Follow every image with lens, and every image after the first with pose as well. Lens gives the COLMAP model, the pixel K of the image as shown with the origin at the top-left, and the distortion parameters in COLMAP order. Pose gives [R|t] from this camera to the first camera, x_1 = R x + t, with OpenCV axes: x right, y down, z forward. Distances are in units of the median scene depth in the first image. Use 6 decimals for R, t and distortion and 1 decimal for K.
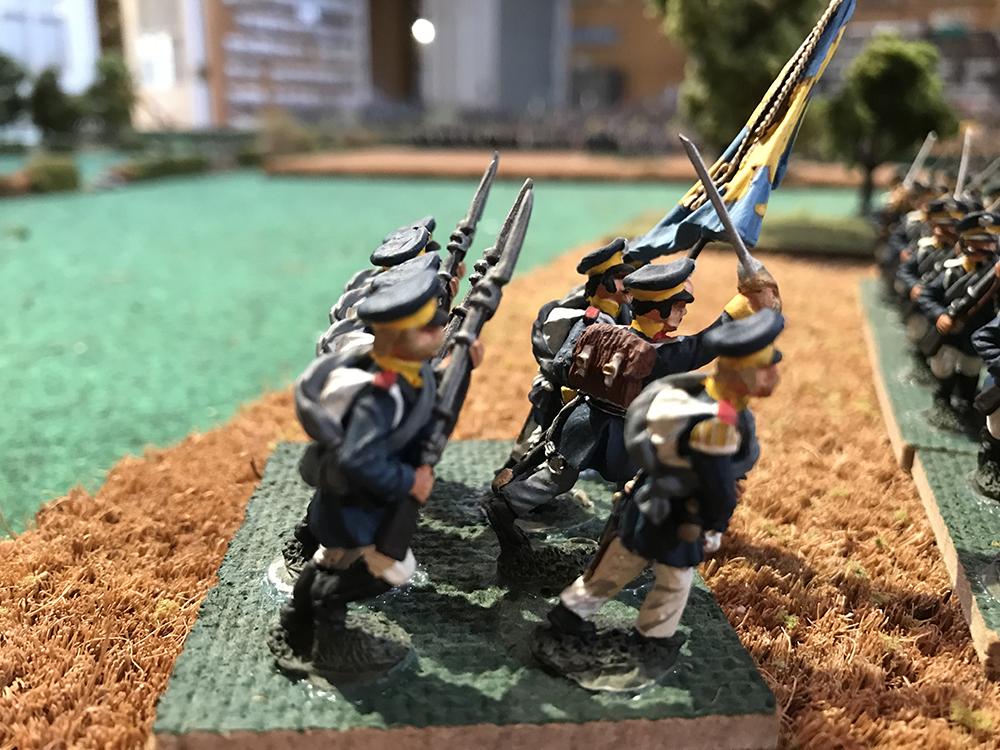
lens RADIAL K [[869.9, 0, 500.0], [0, 869.9, 375.0], [0, 0, 1]] dist [-0.069451, 0.082049]
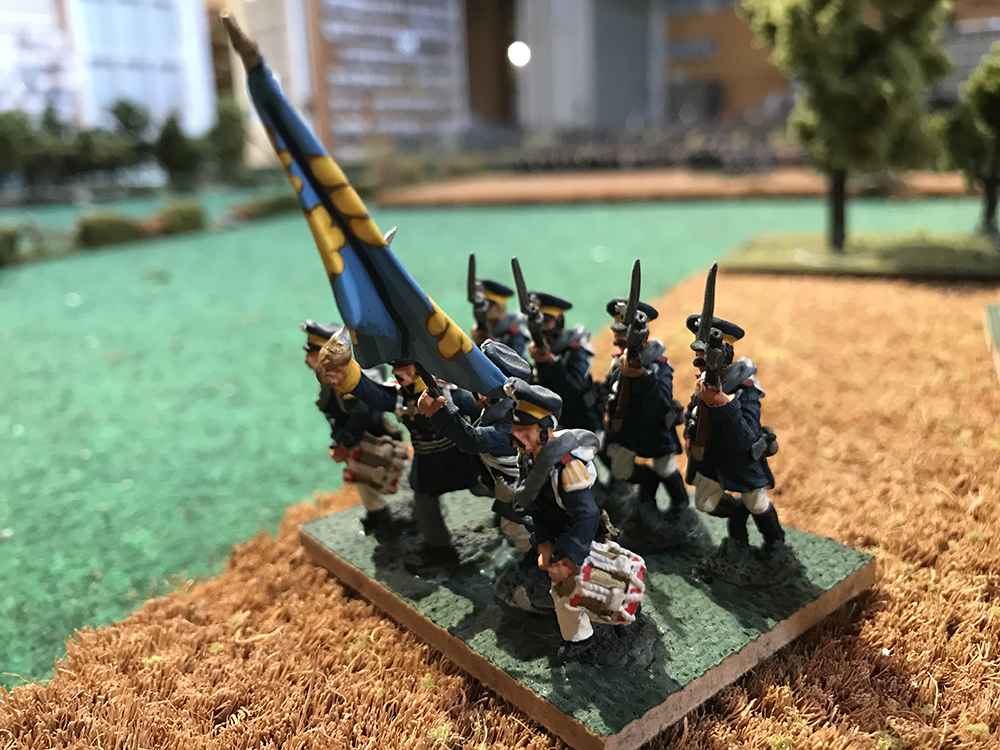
lens RADIAL K [[869.9, 0, 500.0], [0, 869.9, 375.0], [0, 0, 1]] dist [-0.069451, 0.082049]
pose [[0.993095, -0.020032, -0.115594, -0.039558], [0.017723, 0.999623, -0.020971, -0.035365], [0.115970, 0.018778, 0.993075, -0.067721]]
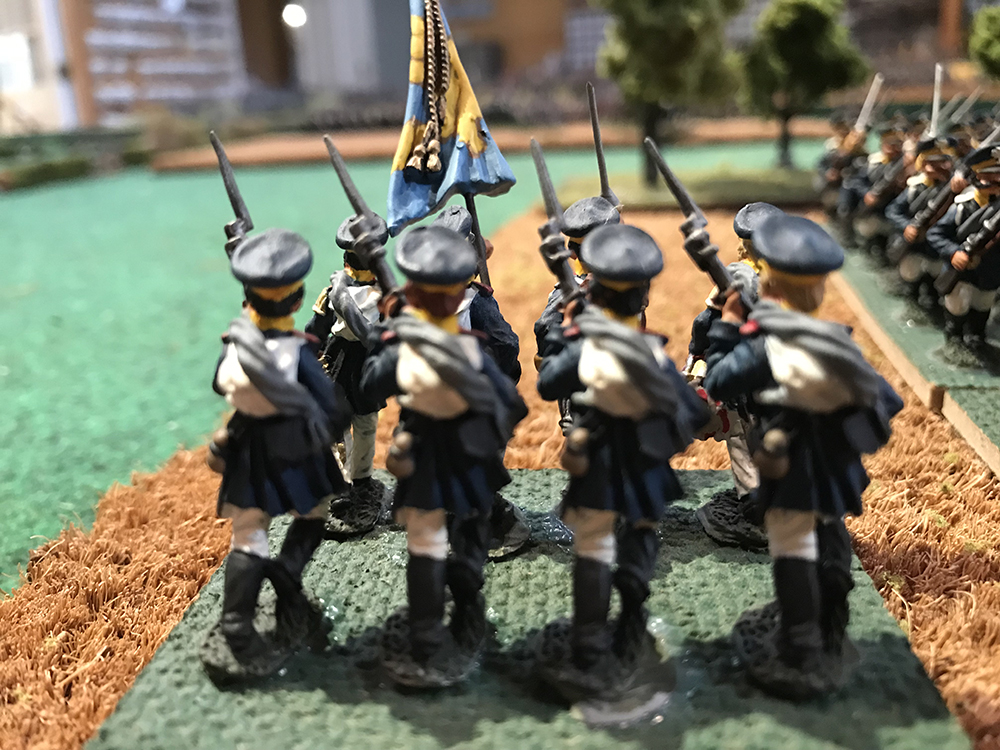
lens RADIAL K [[864.0, 0, 500.0], [0, 864.0, 375.0], [0, 0, 1]] dist [-0.063554, 0.063379]
pose [[0.989178, -0.098244, 0.108969, -0.107677], [0.095375, 0.994951, 0.031244, -0.008065], [-0.111489, -0.020513, 0.993554, 0.069751]]
